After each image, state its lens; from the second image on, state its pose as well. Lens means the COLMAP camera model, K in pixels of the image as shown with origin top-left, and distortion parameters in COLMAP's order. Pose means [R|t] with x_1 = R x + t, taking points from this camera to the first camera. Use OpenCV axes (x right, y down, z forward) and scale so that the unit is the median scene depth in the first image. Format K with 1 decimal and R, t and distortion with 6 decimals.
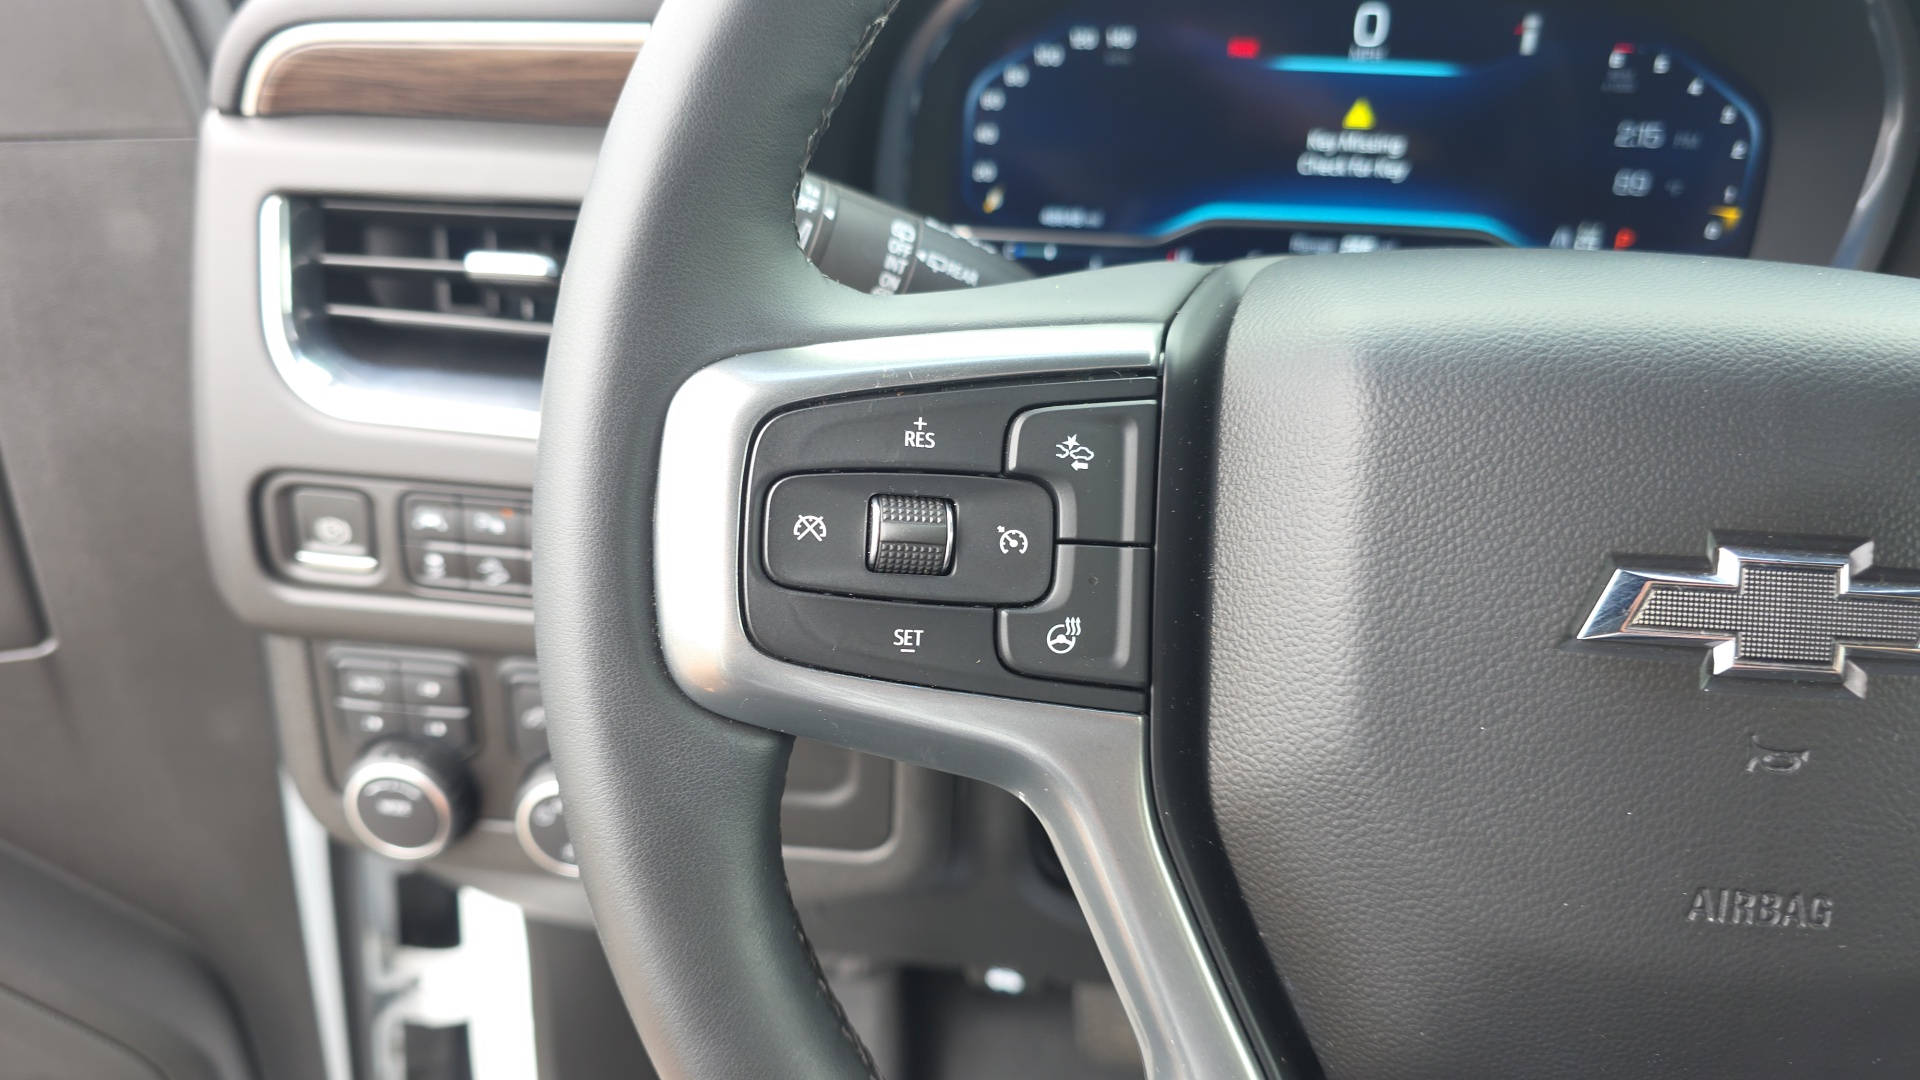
lens RADIAL K [[1357.2, 0, 937.1], [0, 1357.2, 540.4], [0, 0, 1]] dist [0.022838, -0.064842]
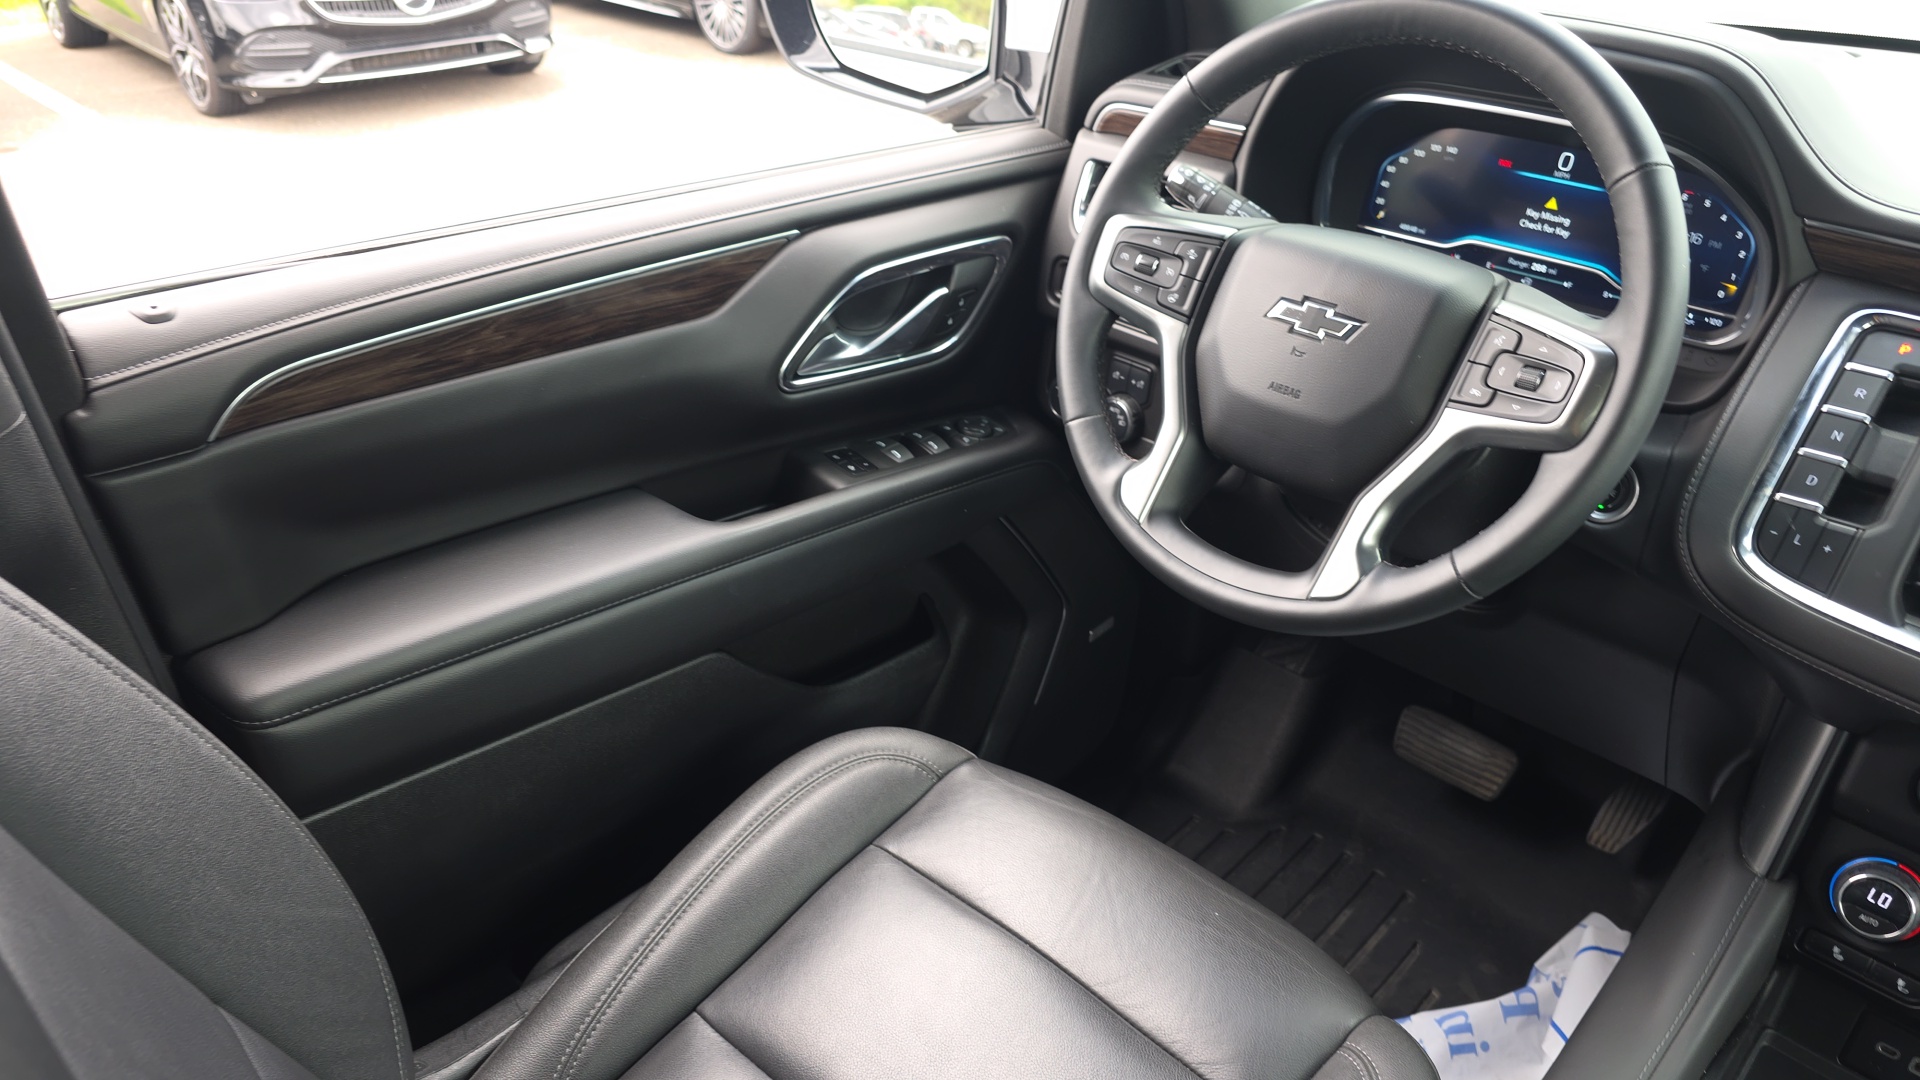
lens RADIAL K [[1309.7, 0, 955.0], [0, 1309.7, 579.1], [0, 0, 1]] dist [0.062637, -0.070550]
pose [[0.765884, 0.332147, -0.550545, 1.052375], [-0.313421, 0.940481, 0.131386, 0.283830], [0.561417, 0.071926, 0.824401, -1.310231]]
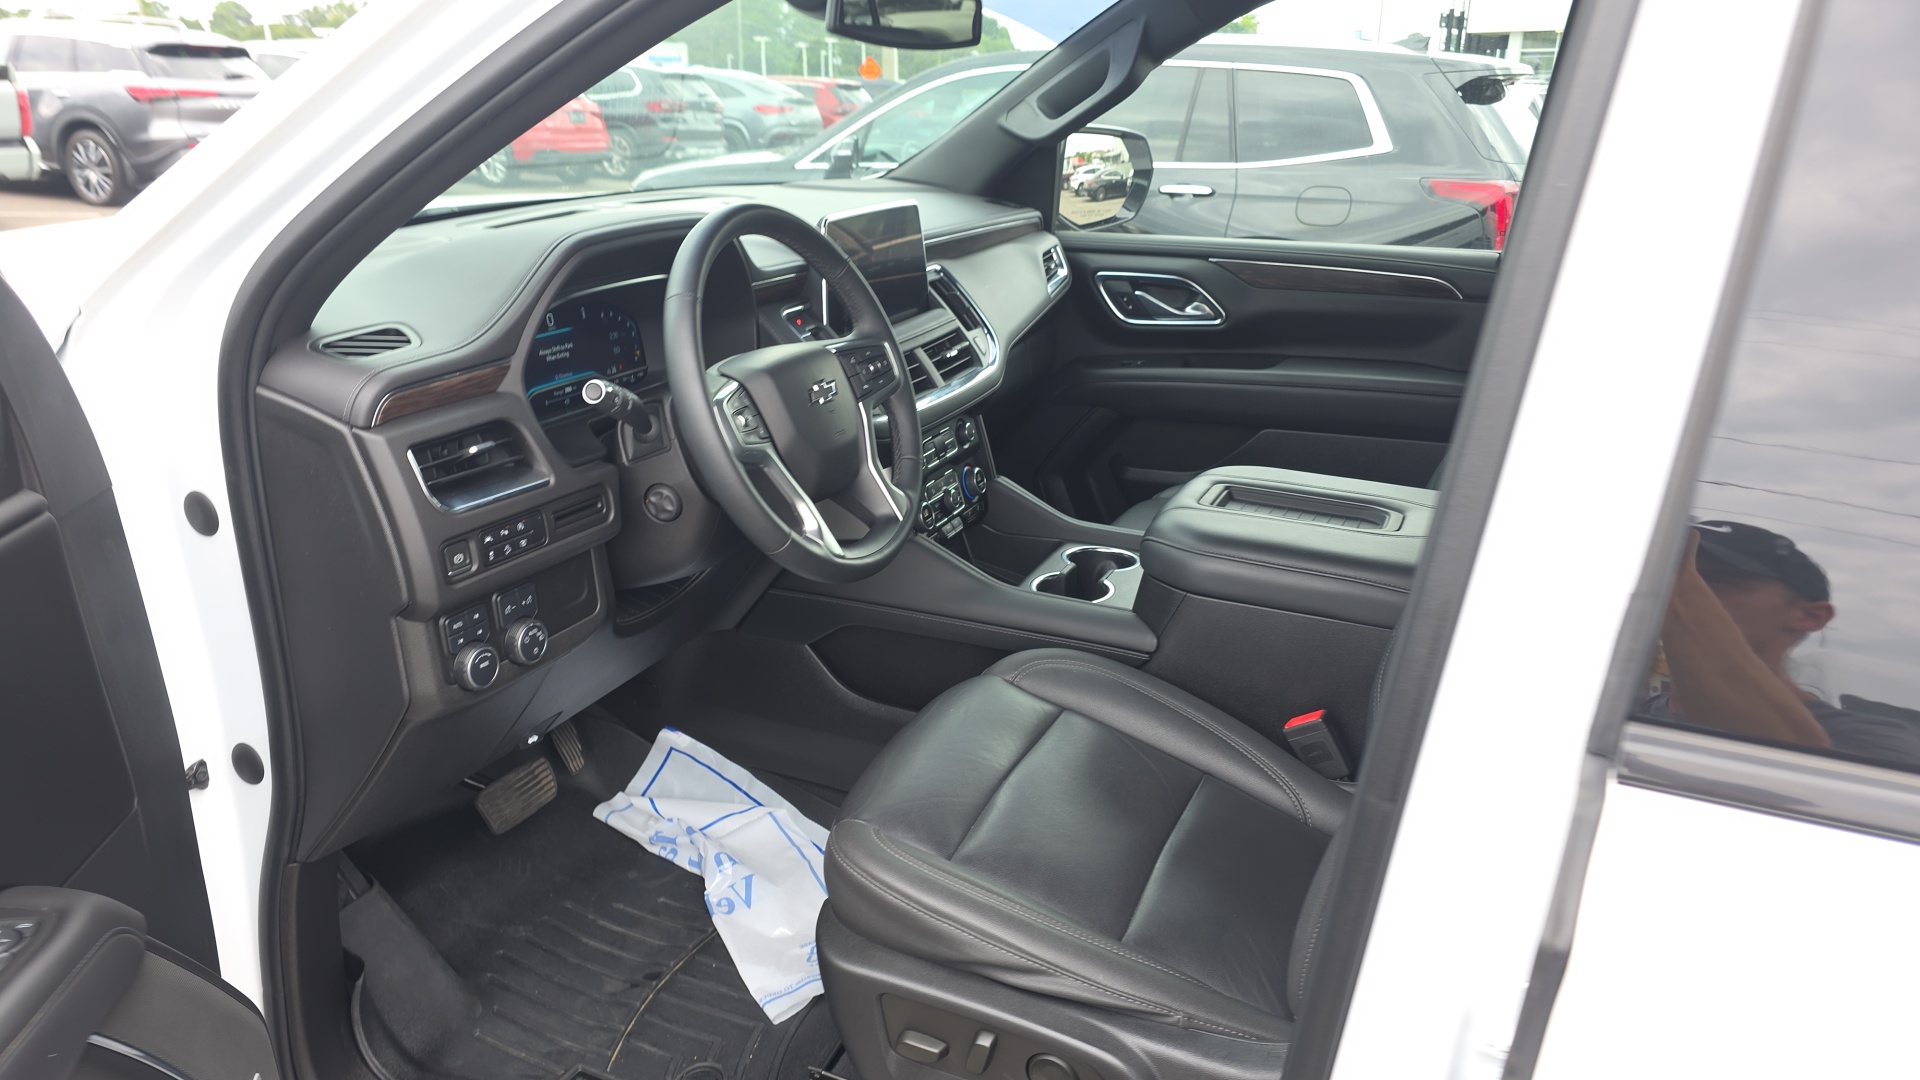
lens RADIAL K [[1290.8, 0, 882.0], [0, 1290.8, 545.4], [0, 0, 1]] dist [0.022824, -0.000148]
pose [[0.376407, -0.337109, 0.862946, -2.357450], [0.433503, 0.887277, 0.157525, -0.071977], [-0.818775, 0.314796, 0.480115, -0.963578]]
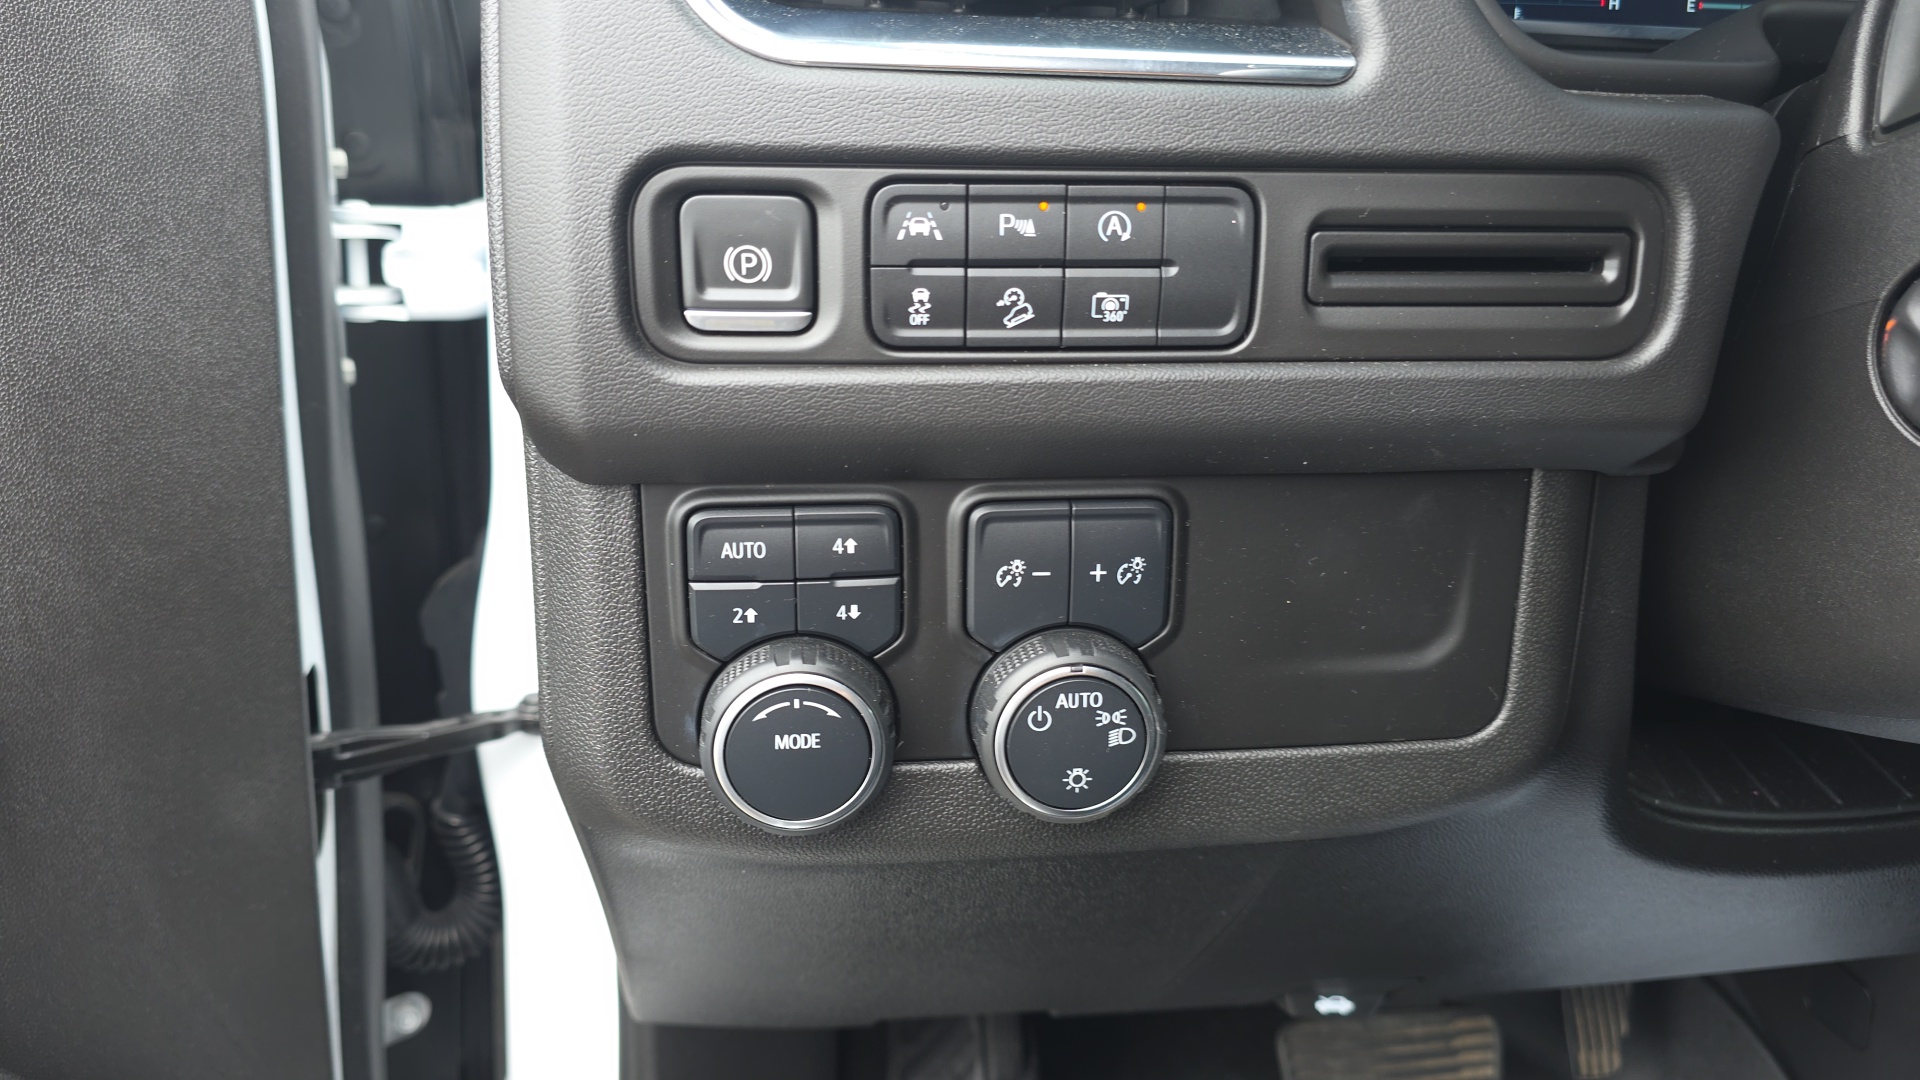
lens RADIAL K [[1344.7, 0, 961.1], [0, 1344.7, 537.9], [0, 0, 1]] dist [0.054818, -0.083875]
pose [[0.975539, -0.082466, 0.203773, -0.481667], [0.108465, 0.986844, -0.119892, 0.201967], [-0.191205, 0.139061, 0.971649, 0.387143]]
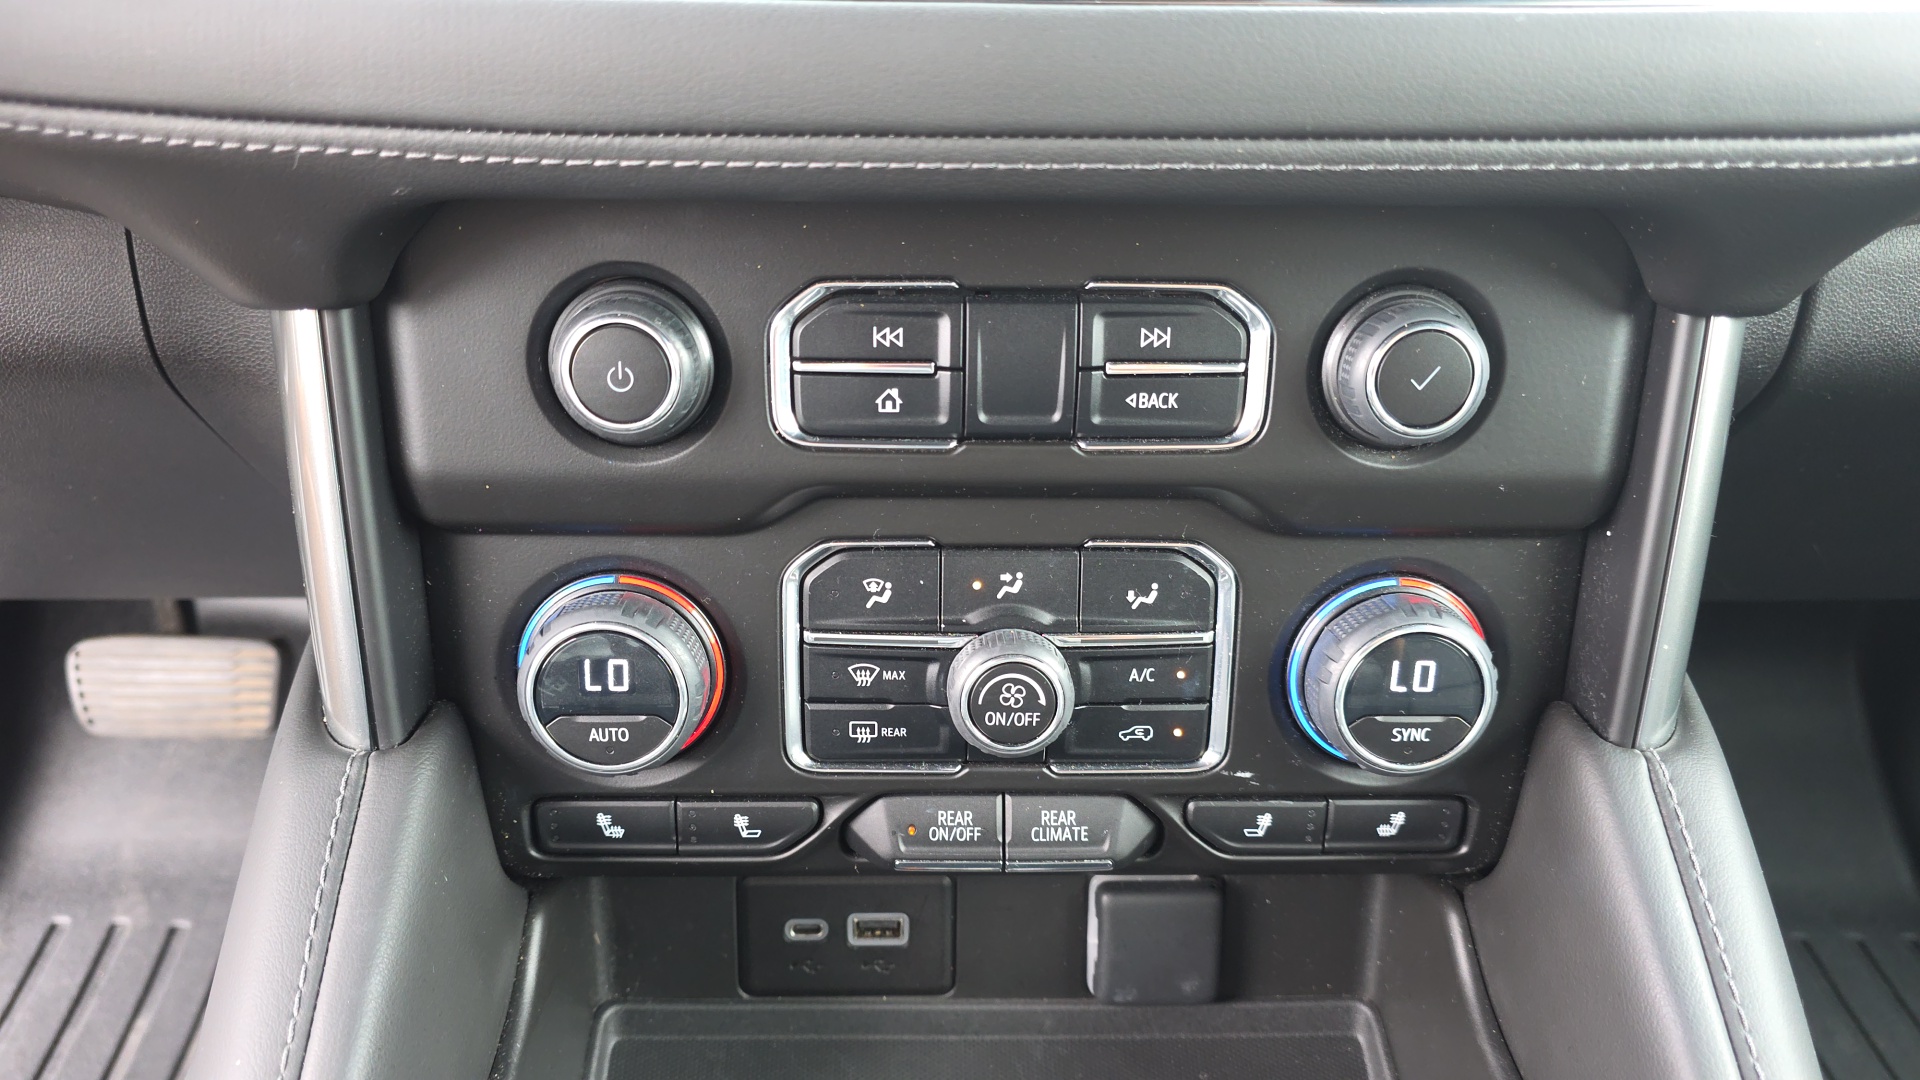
lens RADIAL K [[1309.7, 0, 955.0], [0, 1309.7, 579.1], [0, 0, 1]] dist [0.062637, -0.070550]
pose [[0.994067, -0.061410, 0.089777, 1.282517], [0.050346, 0.991413, 0.120688, 0.399230], [-0.096418, -0.115452, 0.988623, 0.113984]]
